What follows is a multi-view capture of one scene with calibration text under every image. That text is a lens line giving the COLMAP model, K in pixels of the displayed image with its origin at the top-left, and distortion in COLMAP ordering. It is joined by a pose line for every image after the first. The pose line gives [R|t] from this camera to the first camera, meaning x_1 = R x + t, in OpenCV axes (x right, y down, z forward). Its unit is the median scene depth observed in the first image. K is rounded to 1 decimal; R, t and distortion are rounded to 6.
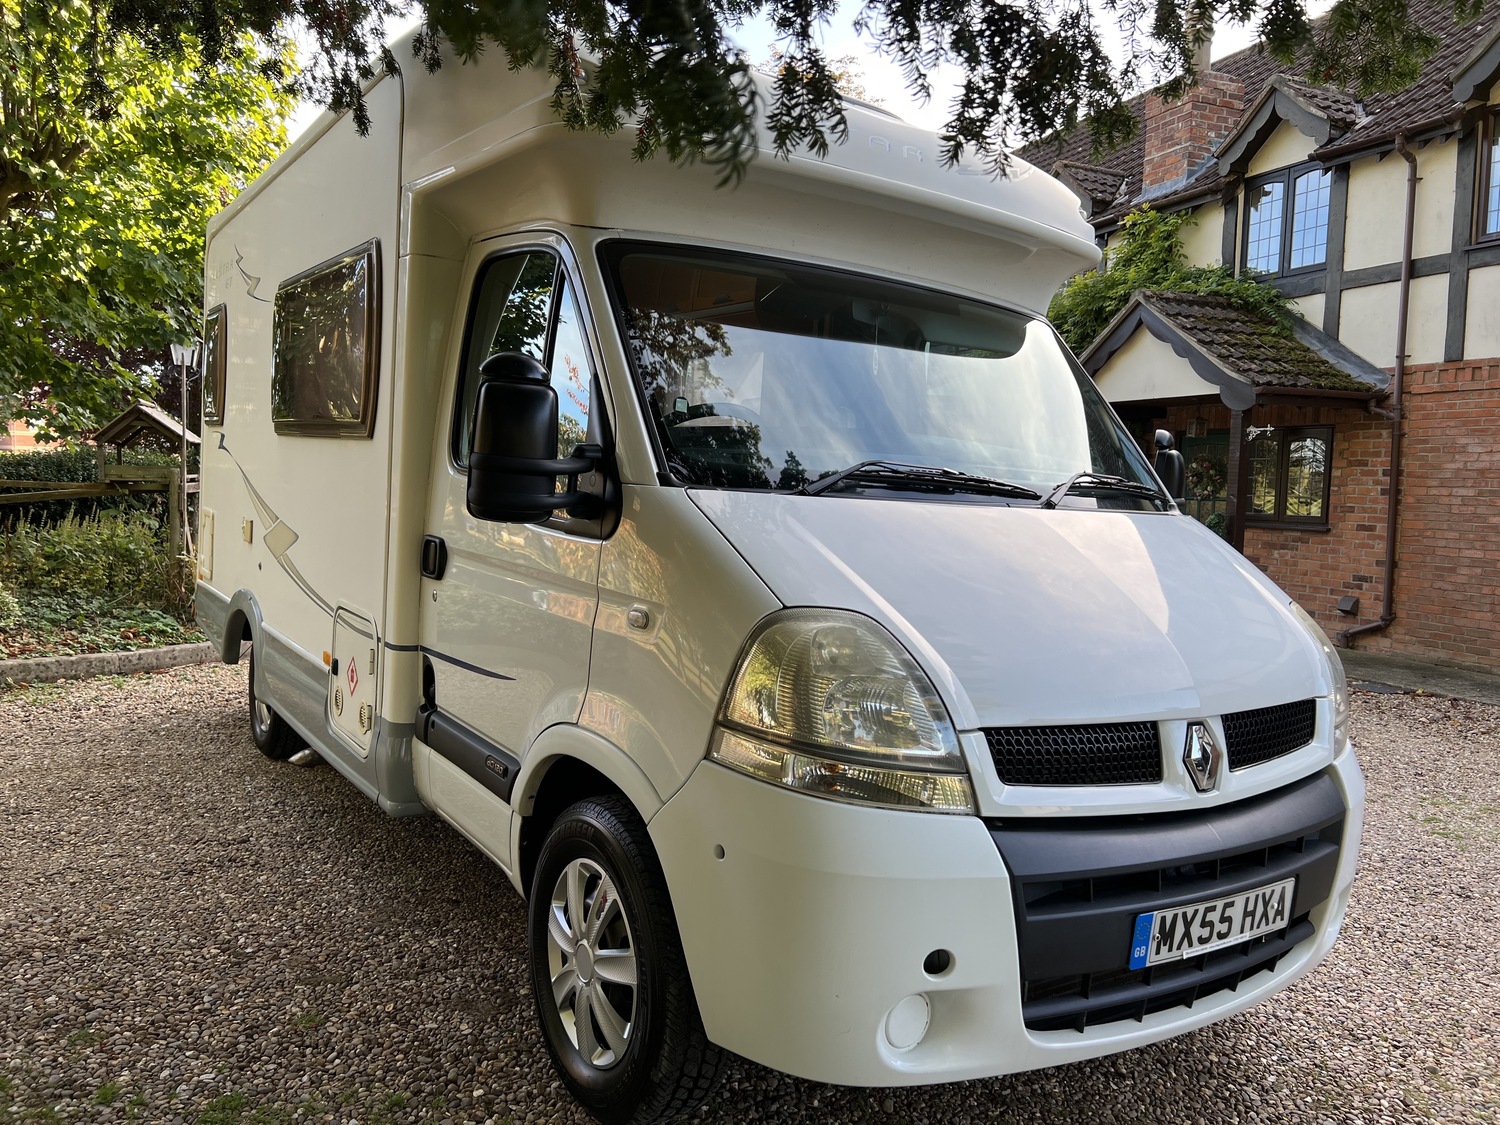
lens RADIAL K [[1122.0, 0, 750.6], [0, 1122.0, 557.7], [0, 0, 1]] dist [0.025989, -0.008871]
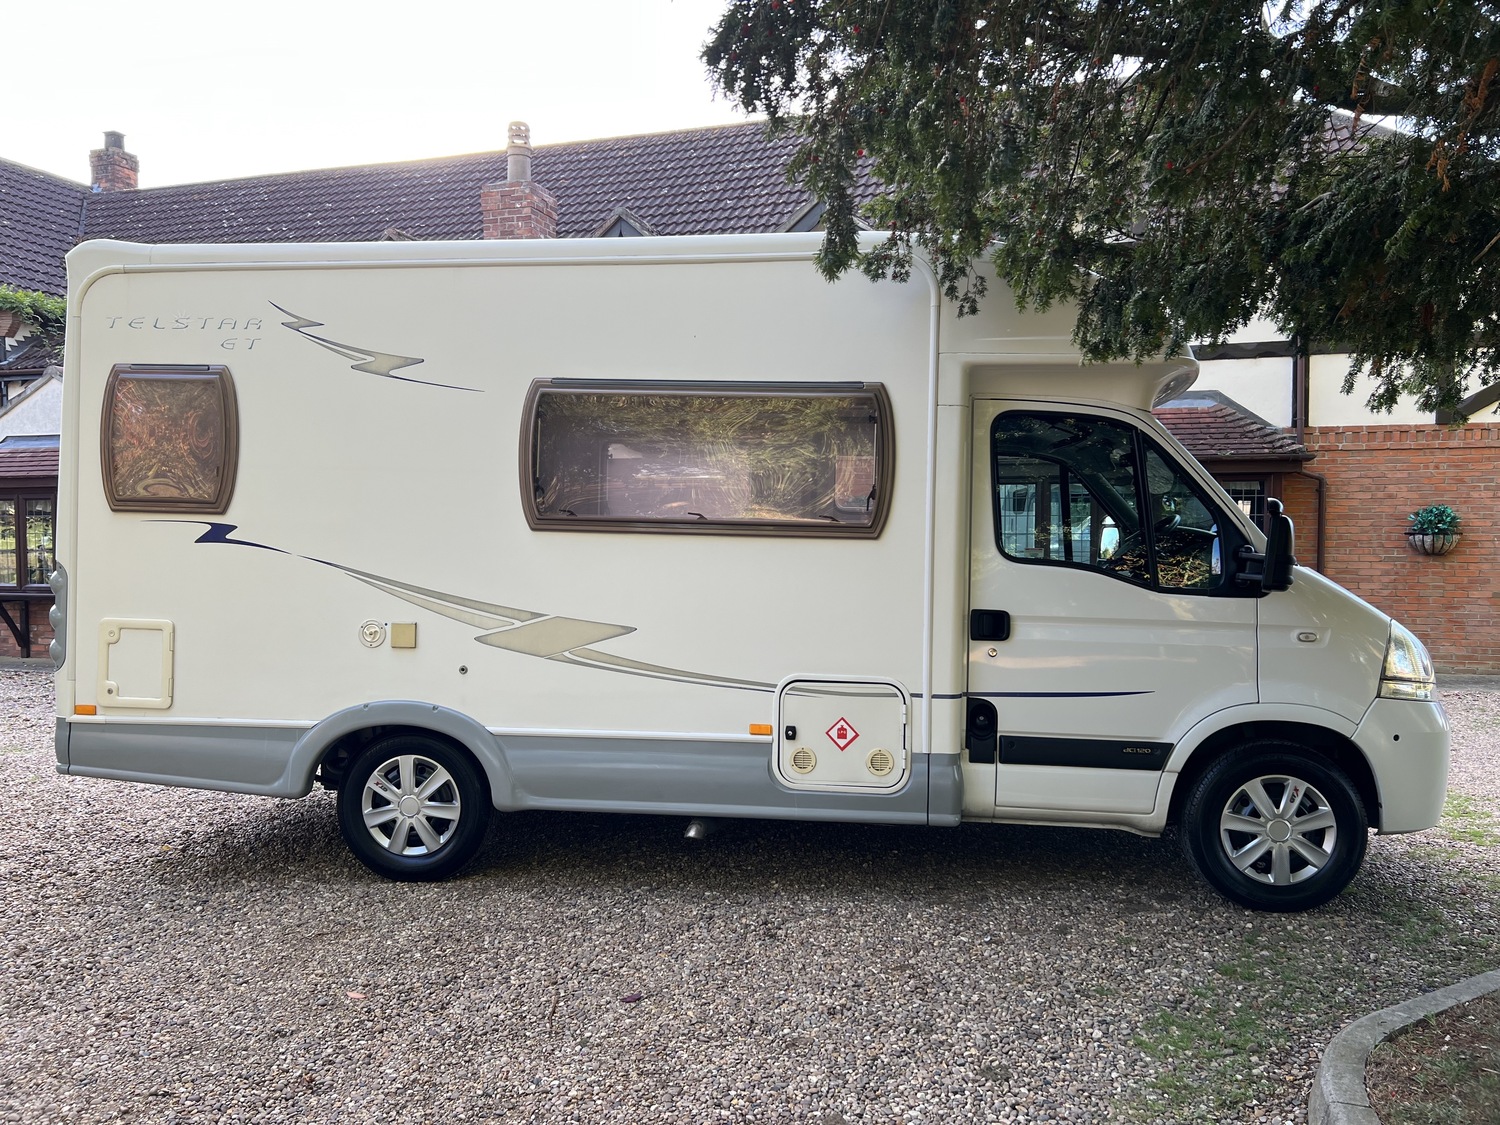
lens RADIAL K [[1122.0, 0, 751.8], [0, 1122.0, 558.6], [0, 0, 1]] dist [0.025989, -0.008871]
pose [[0.624428, -0.048207, 0.779594, -1.536188], [0.066221, 0.997767, 0.008657, -0.113204], [-0.778270, 0.046220, 0.626226, 0.360053]]
